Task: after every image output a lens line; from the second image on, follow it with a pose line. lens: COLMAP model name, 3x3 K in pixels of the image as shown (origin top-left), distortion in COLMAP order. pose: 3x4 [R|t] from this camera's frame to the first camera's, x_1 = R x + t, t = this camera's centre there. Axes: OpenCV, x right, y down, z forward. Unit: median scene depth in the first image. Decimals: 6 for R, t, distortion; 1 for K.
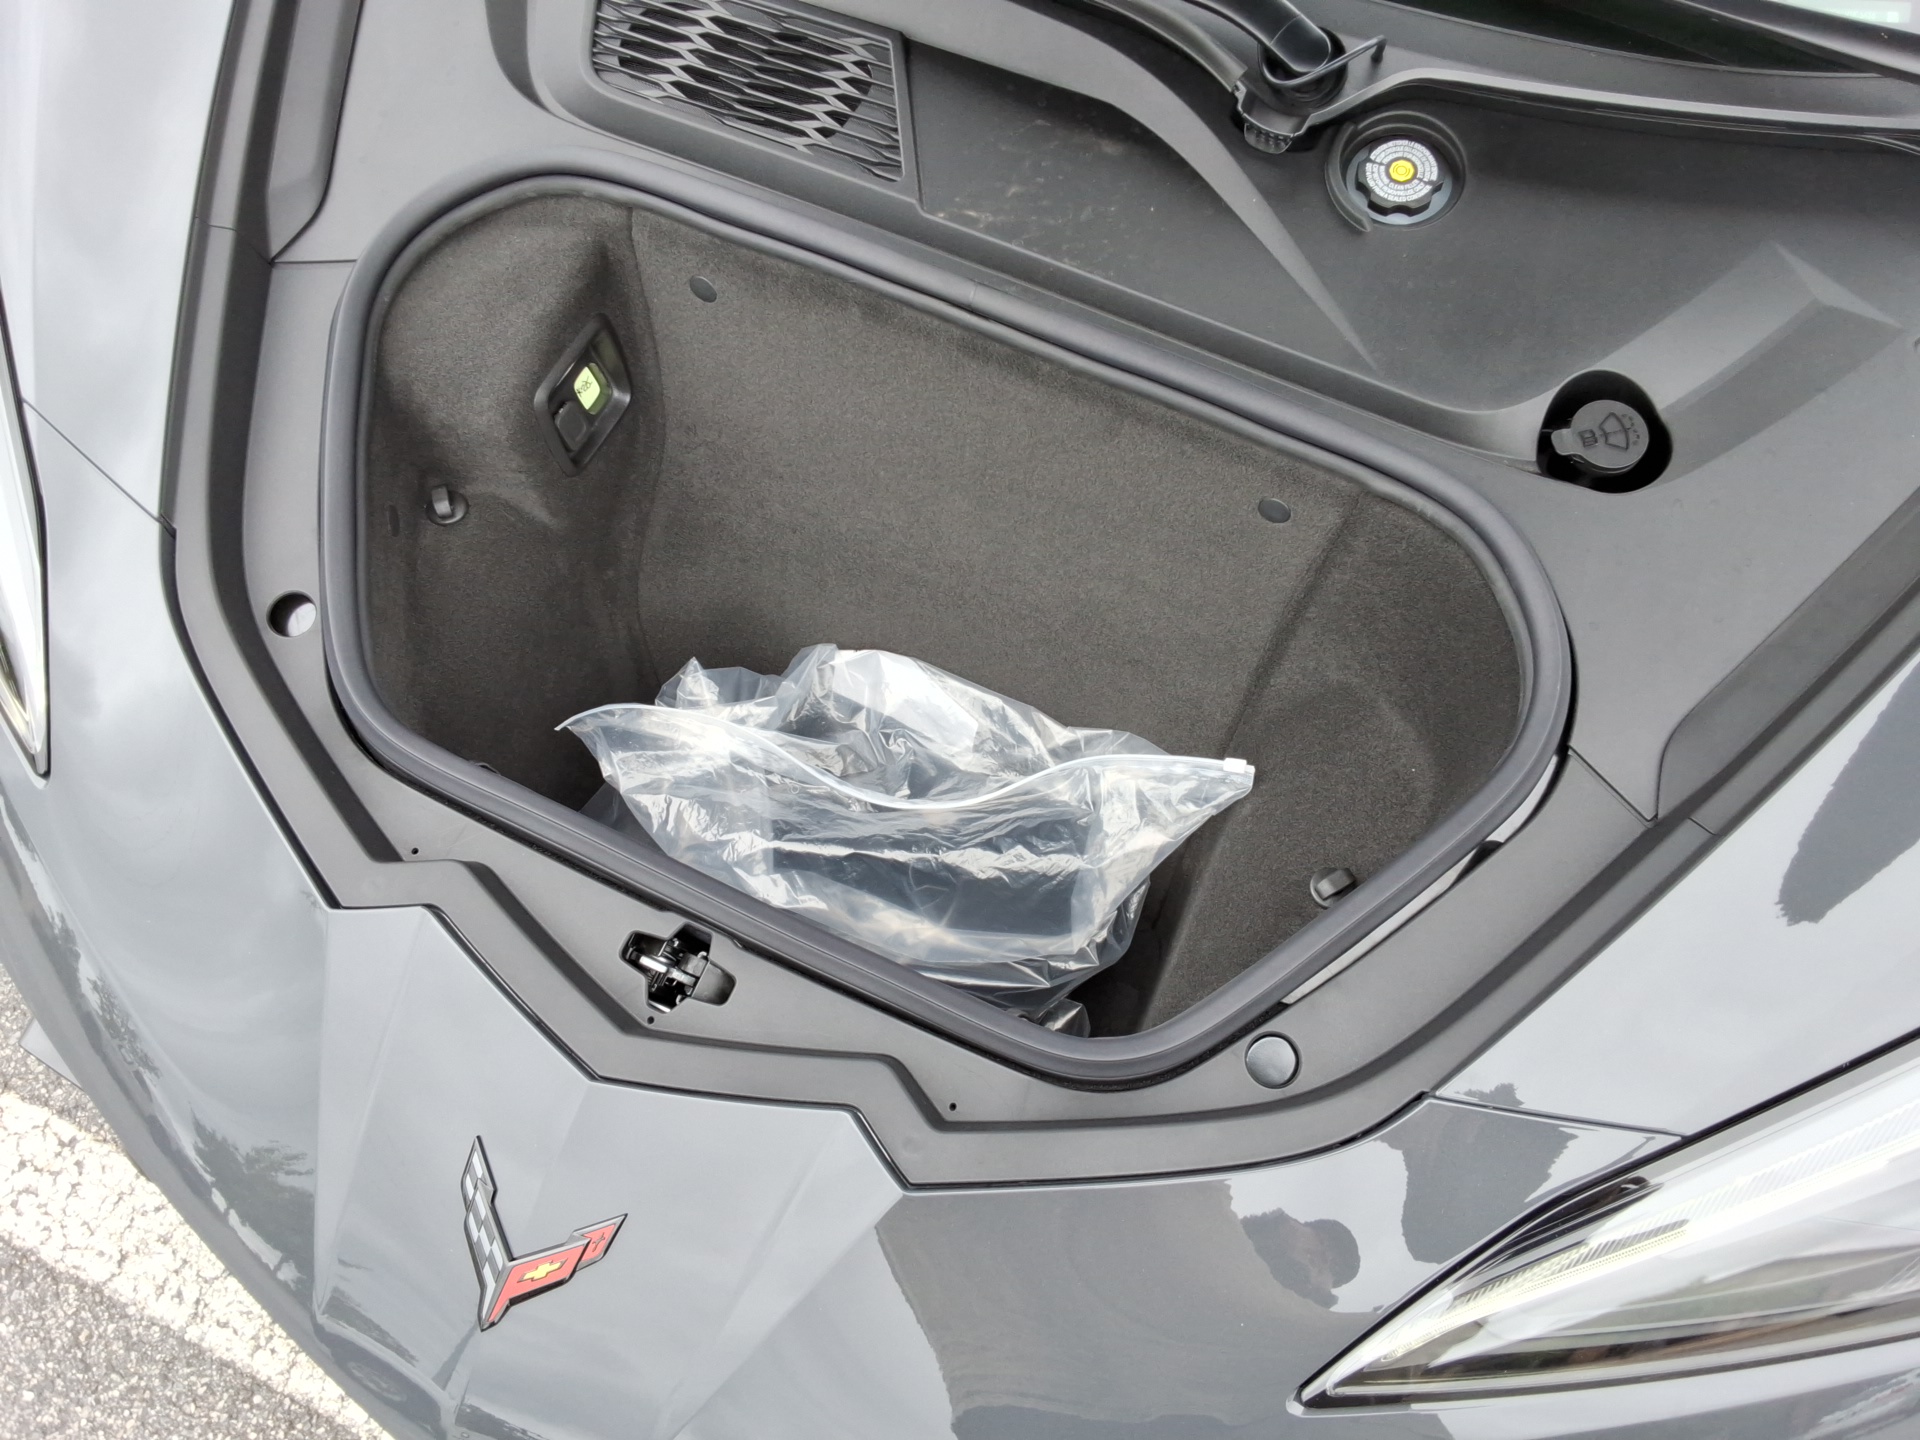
lens RADIAL K [[1567.1, 0, 963.9], [0, 1567.1, 689.1], [0, 0, 1]] dist [0.038498, -0.050310]
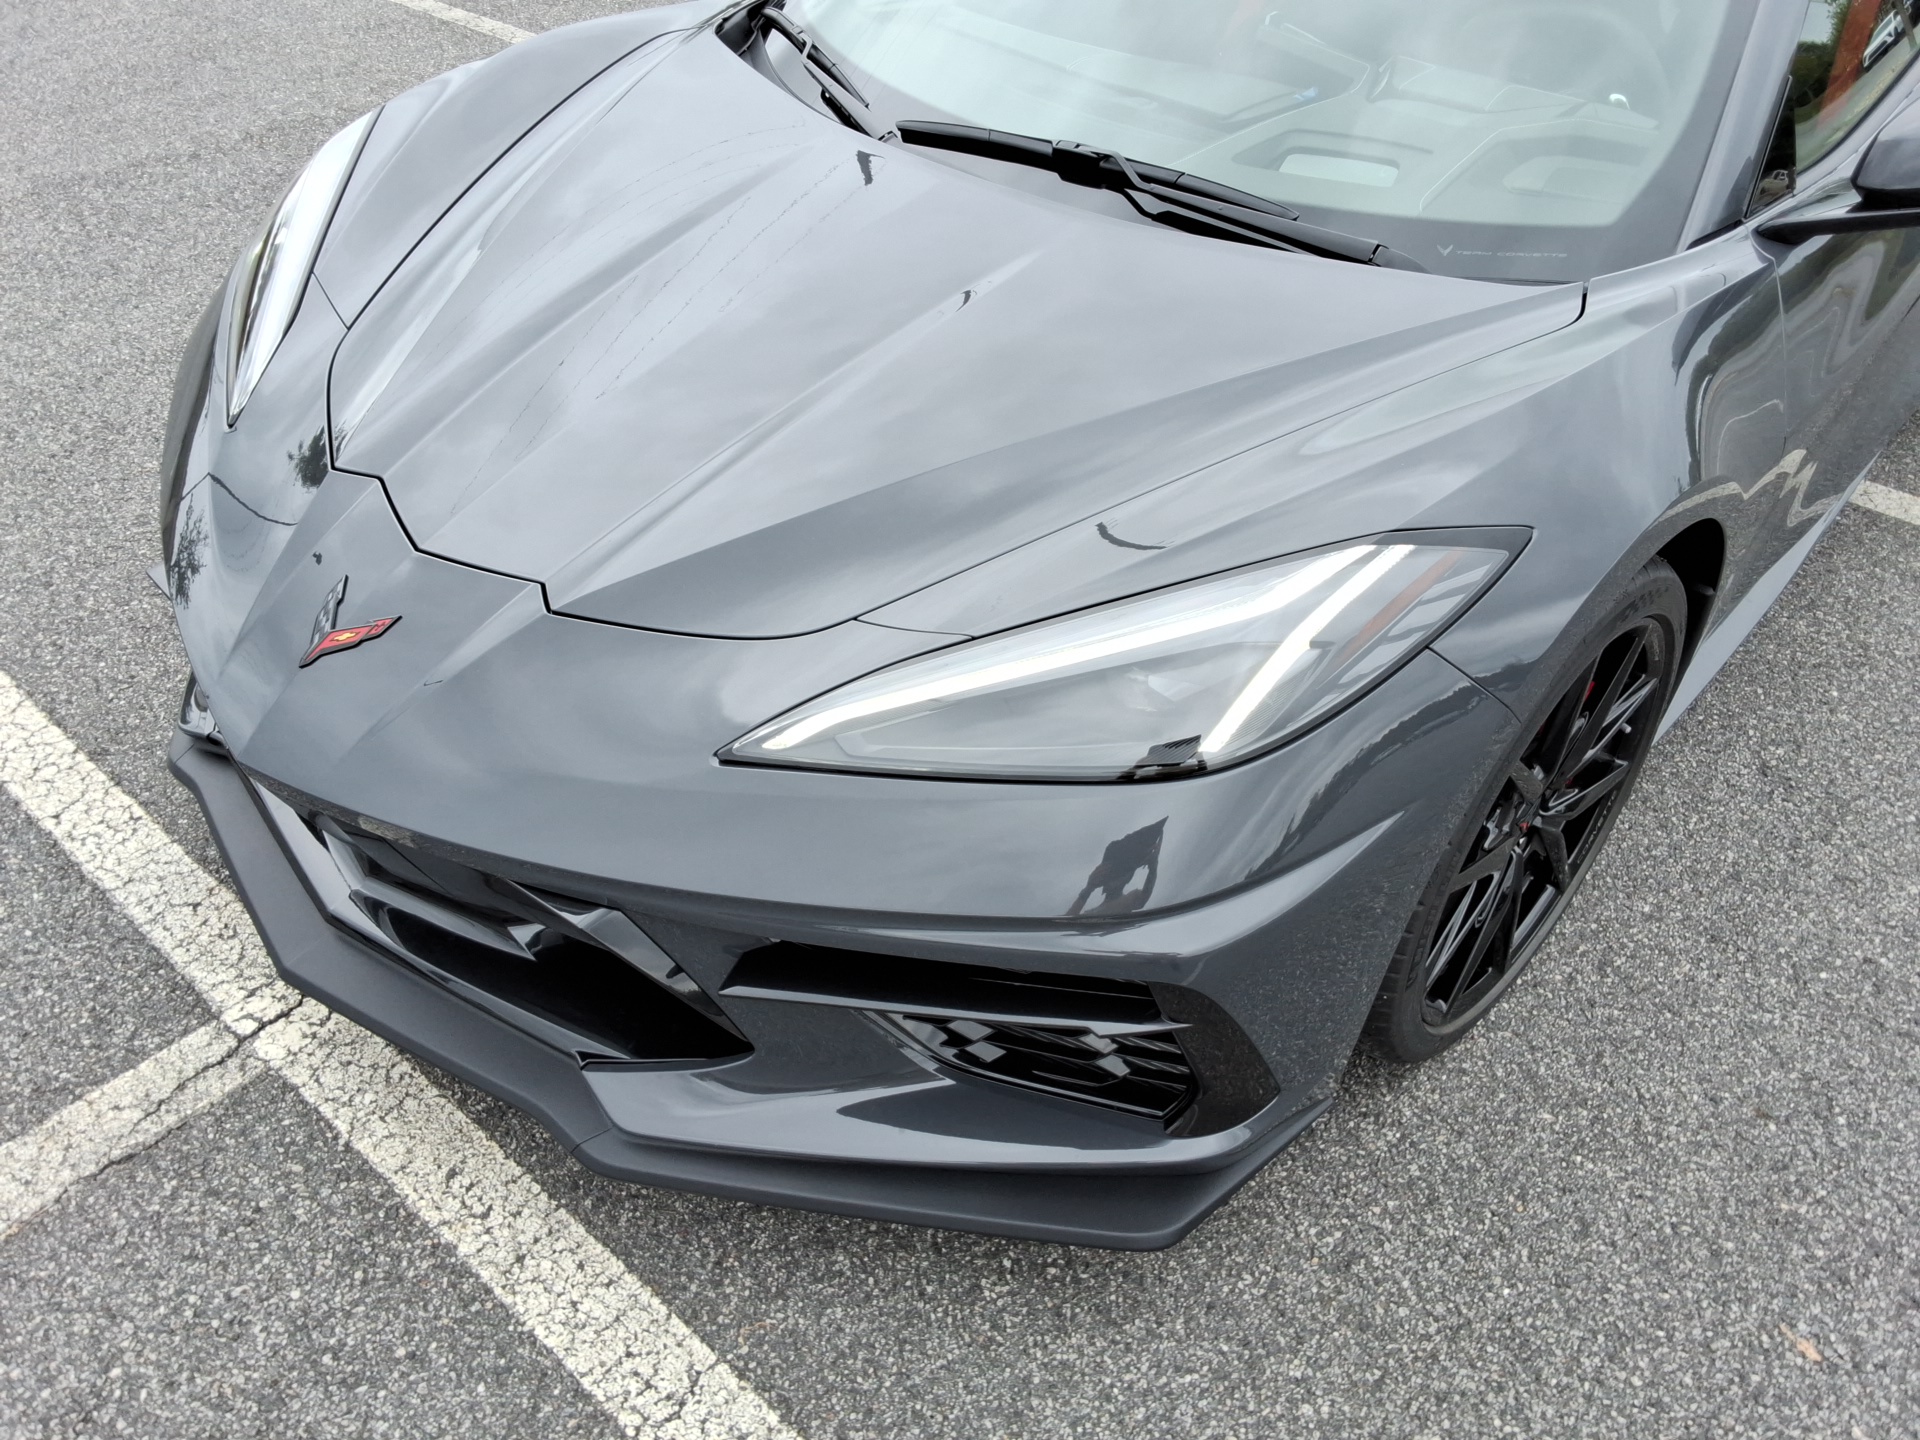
lens RADIAL K [[1542.3, 0, 979.3], [0, 1542.3, 701.2], [0, 0, 1]] dist [0.098776, -0.152574]
pose [[0.956538, 0.190258, -0.220989, 0.588996], [-0.266812, 0.876823, -0.399991, 0.701789], [0.117667, 0.441569, 0.889478, -0.295242]]
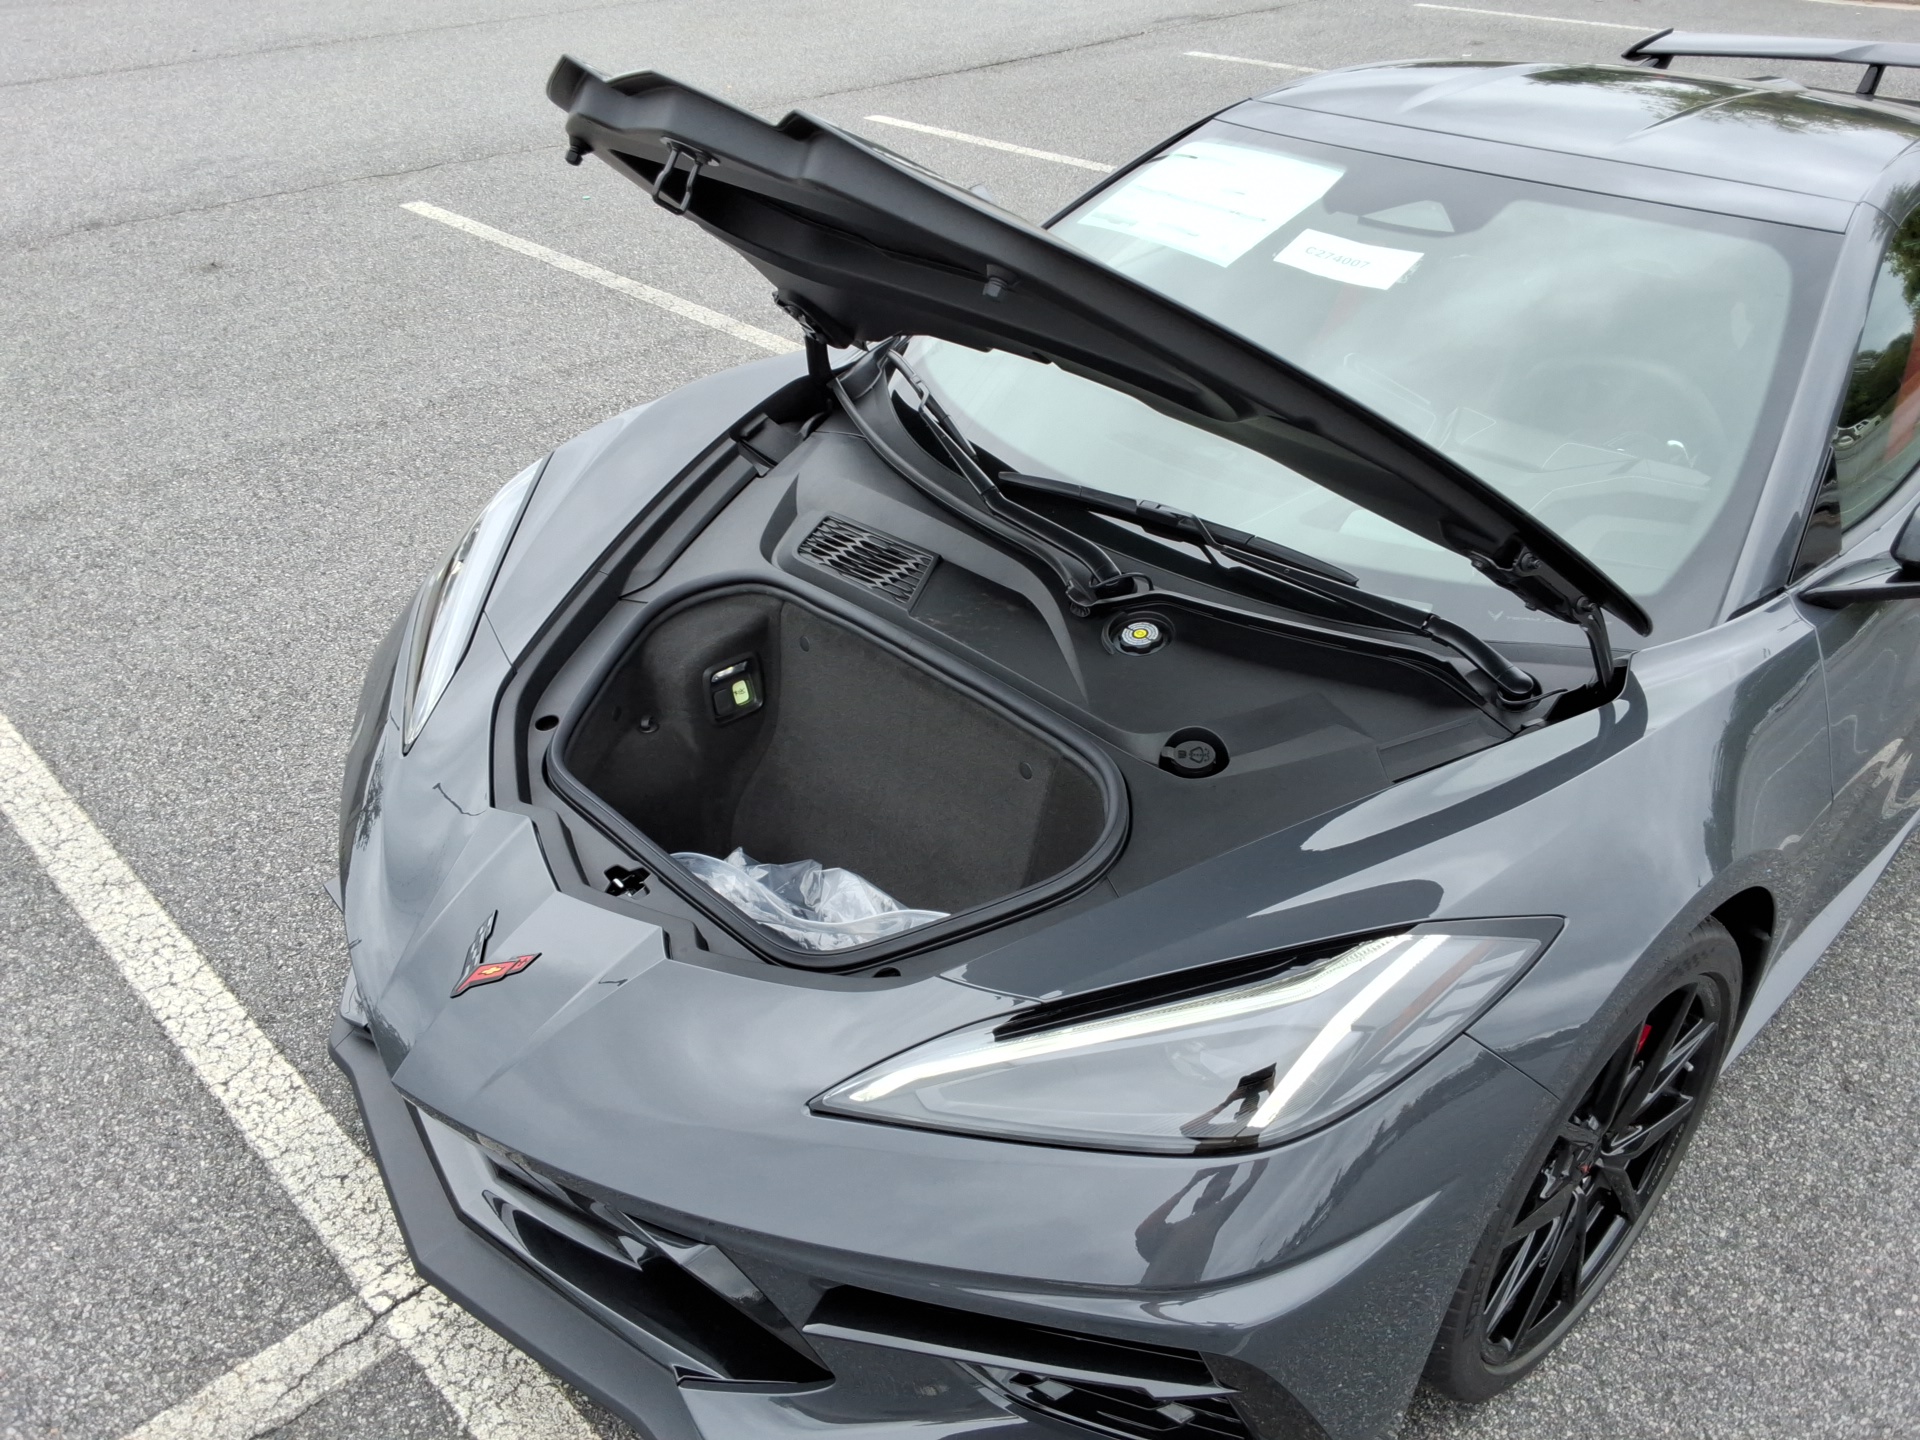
lens RADIAL K [[1542.3, 0, 982.0], [0, 1542.3, 700.7], [0, 0, 1]] dist [0.098776, -0.152574]
pose [[0.931939, 0.178057, -0.315889, 0.631082], [-0.316586, 0.824304, -0.469358, 0.608703], [0.176816, 0.537419, 0.824571, -0.482026]]
